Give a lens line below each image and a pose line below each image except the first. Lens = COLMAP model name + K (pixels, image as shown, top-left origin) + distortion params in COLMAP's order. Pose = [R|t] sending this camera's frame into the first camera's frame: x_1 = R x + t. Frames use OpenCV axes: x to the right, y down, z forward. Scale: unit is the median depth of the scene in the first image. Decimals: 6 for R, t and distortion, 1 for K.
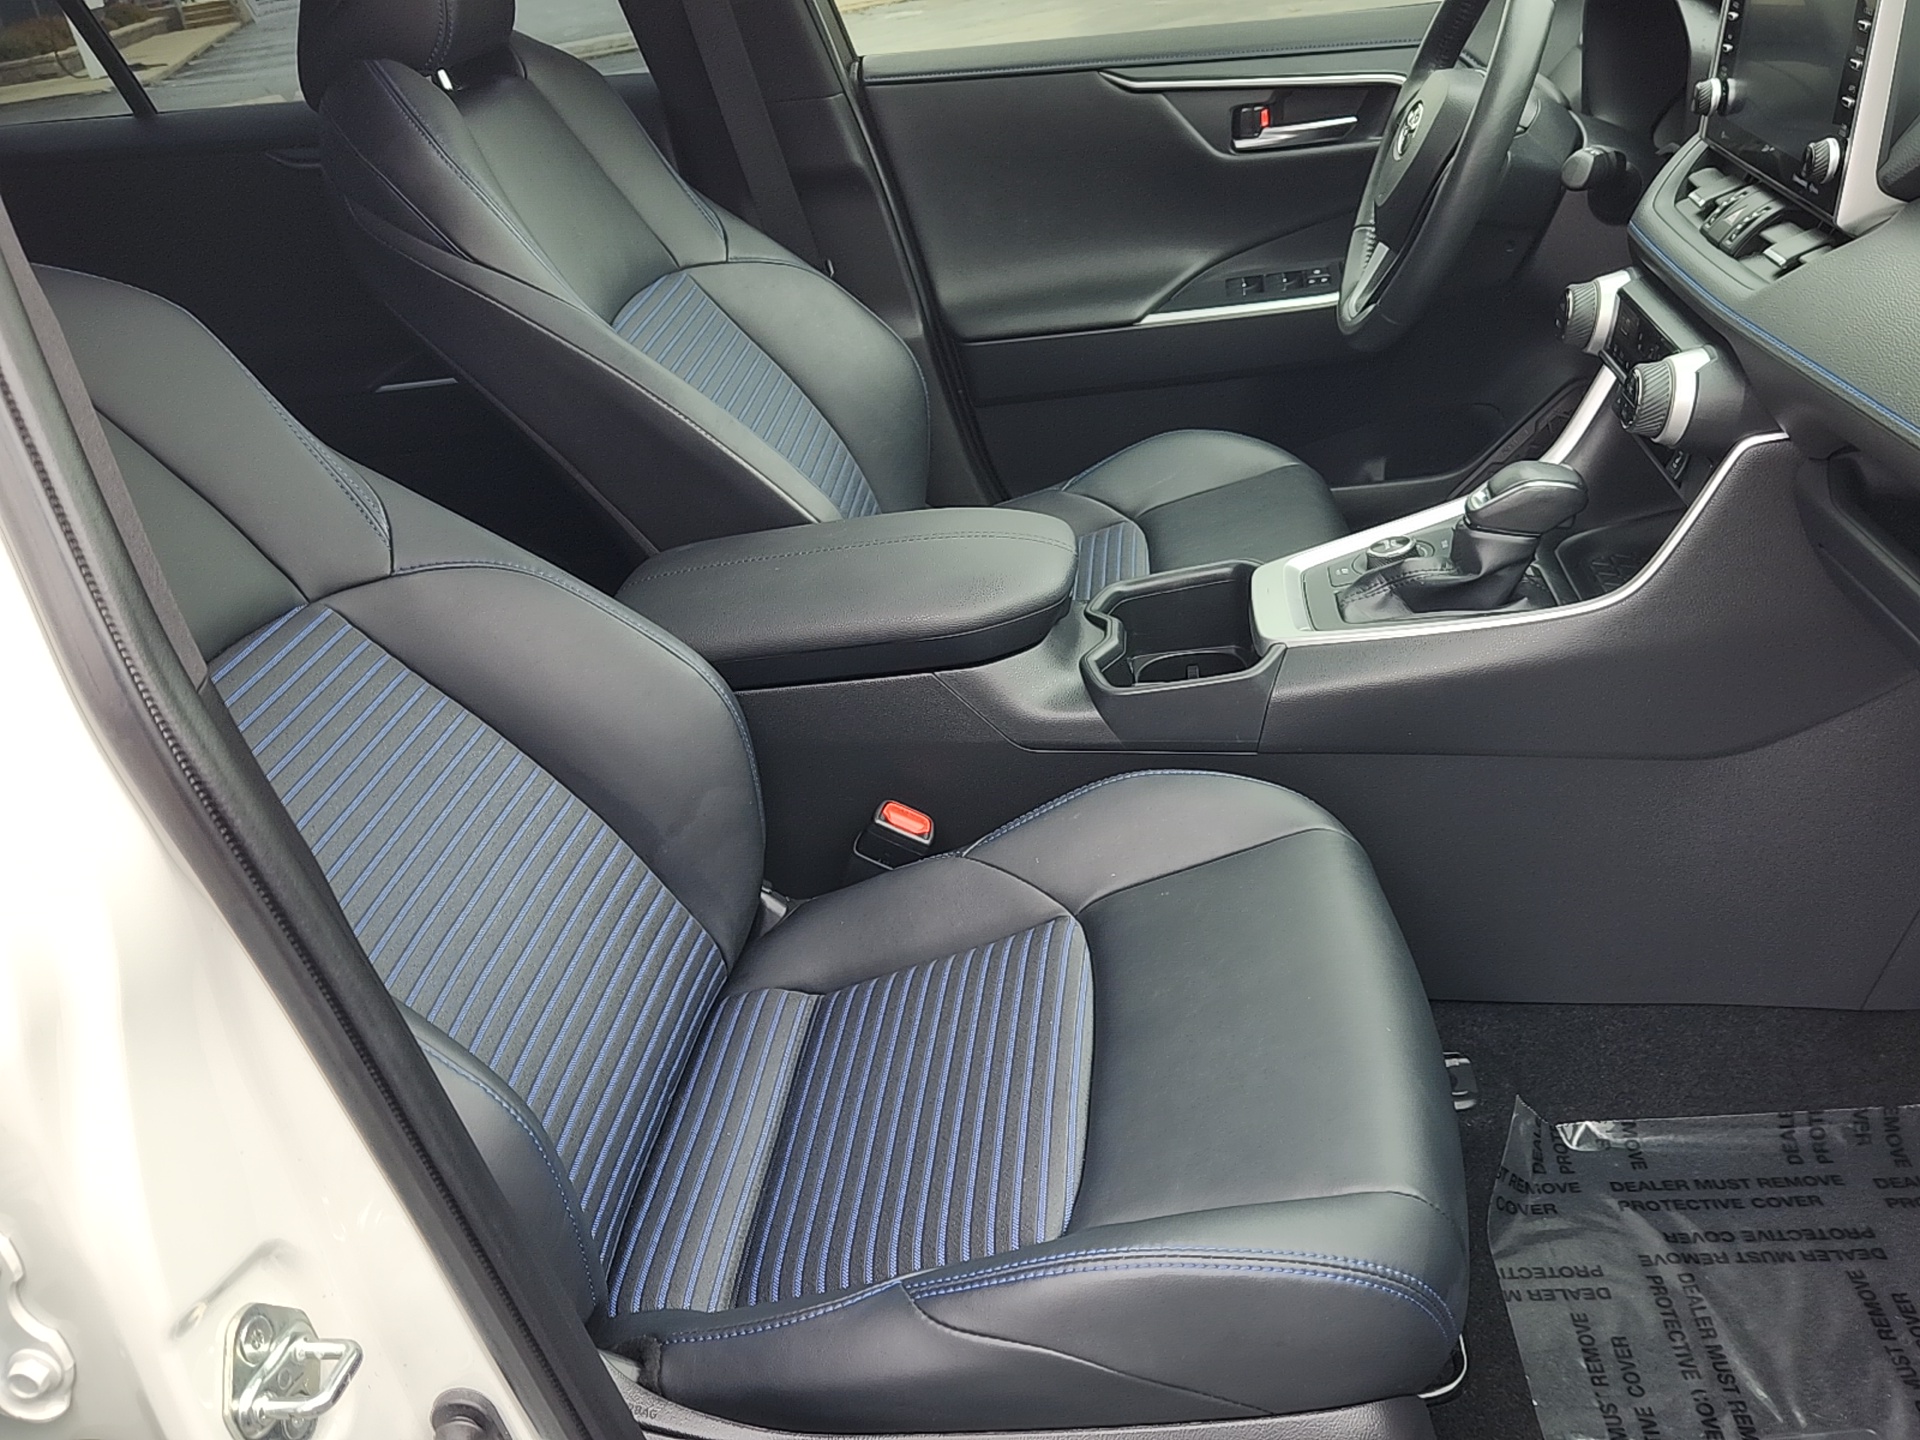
lens RADIAL K [[1653.1, 0, 969.9], [0, 1653.1, 721.7], [0, 0, 1]] dist [0.118284, -0.156923]
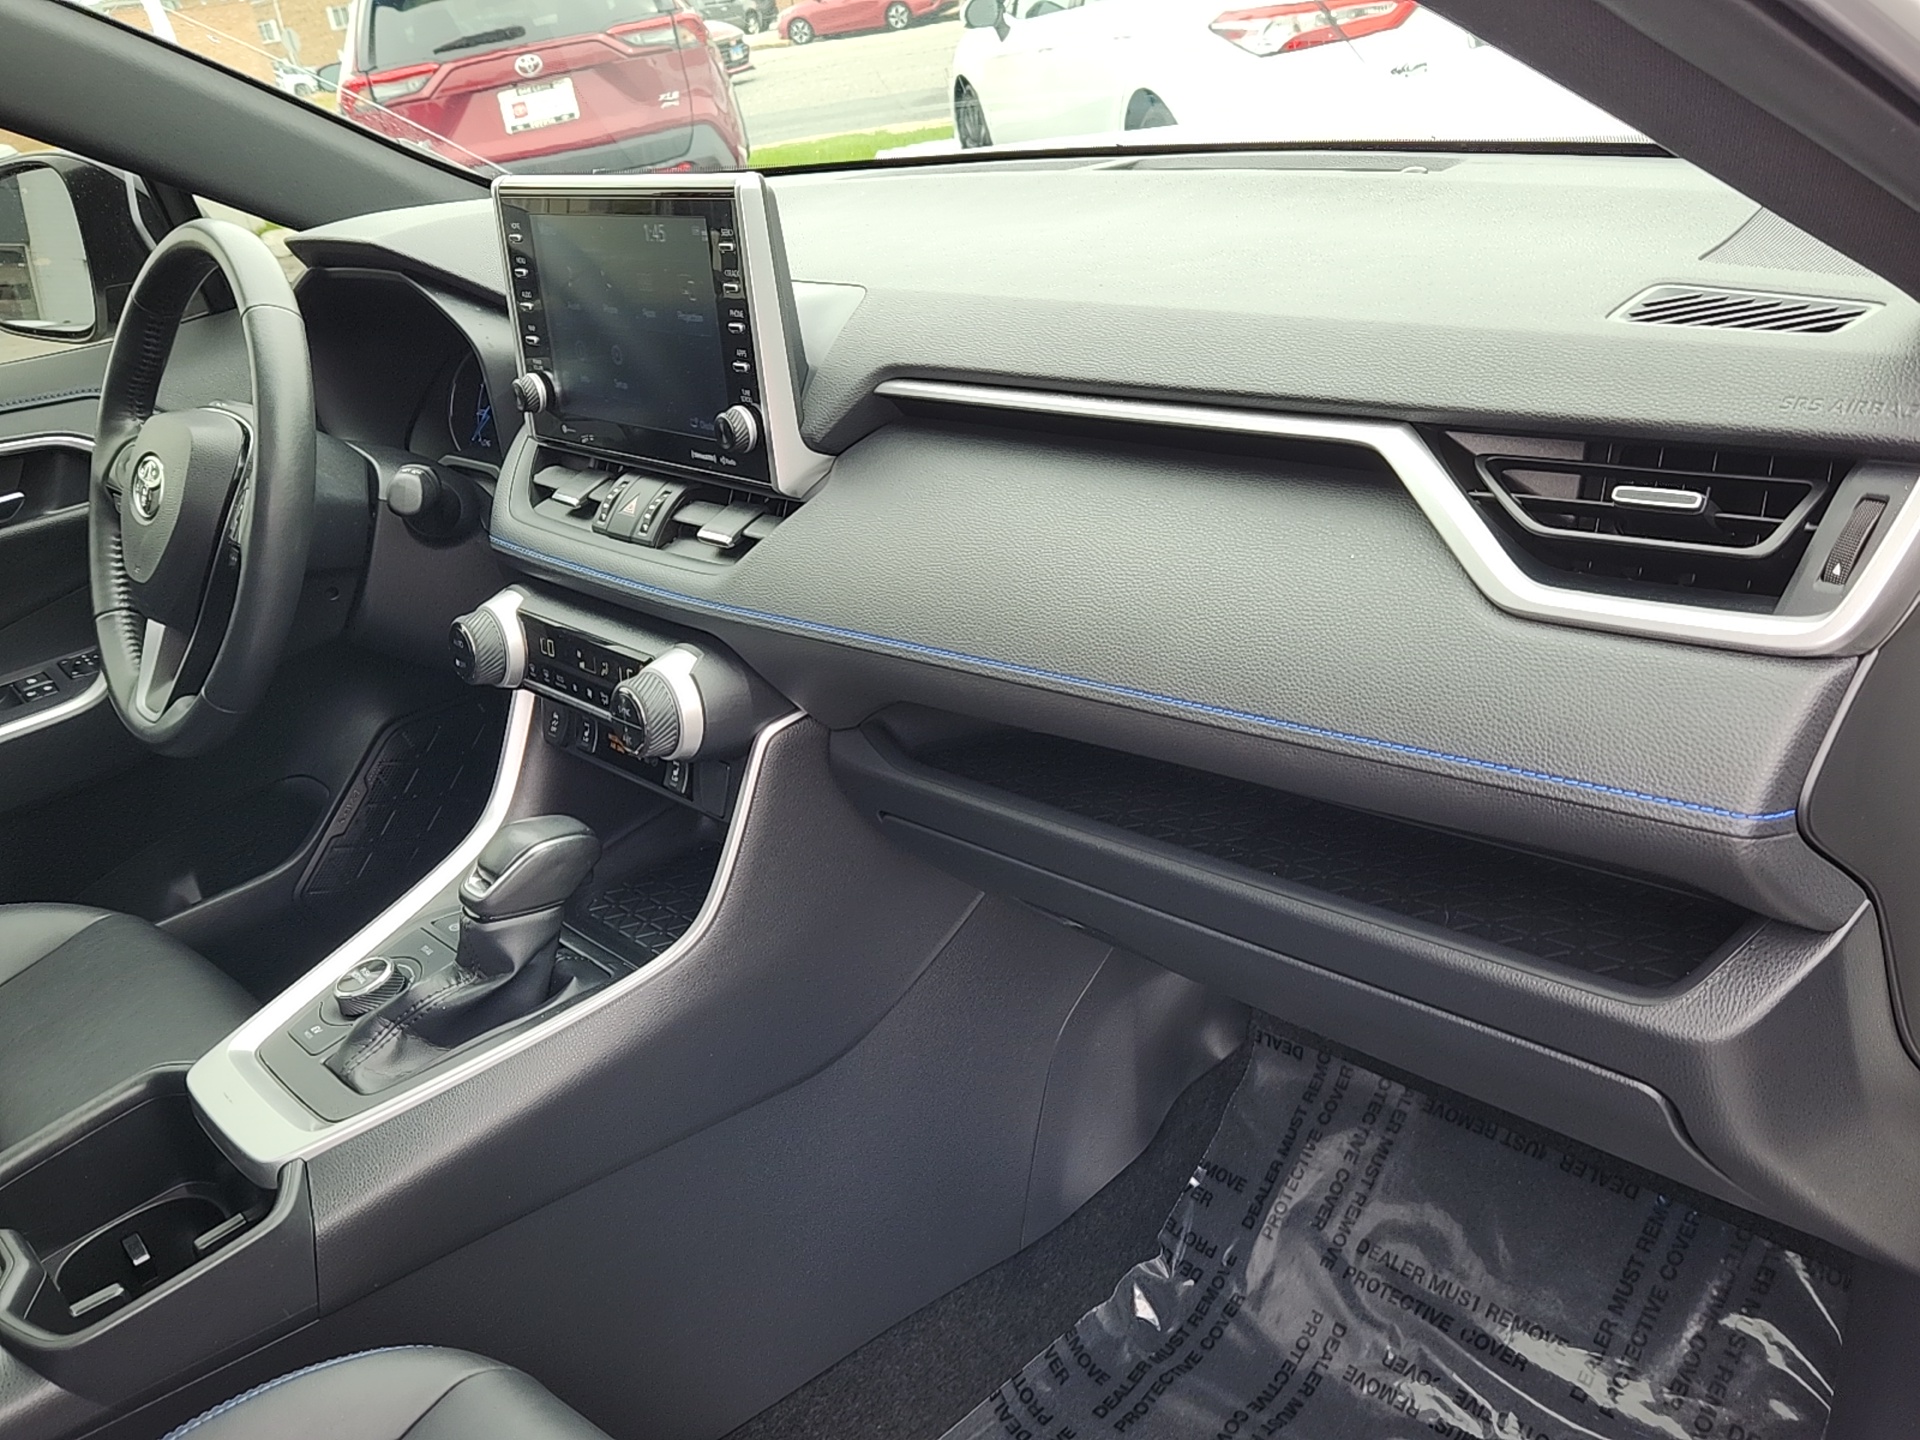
lens RADIAL K [[1698.3, 0, 960.0], [0, 1698.3, 720.0], [0, 0, 1]] dist [0.009030, -0.004887]
pose [[0.672894, -0.261234, 0.692077, -0.078969], [0.388861, 0.920791, -0.030518, -0.089716], [-0.629285, 0.289657, 0.721179, 0.243269]]
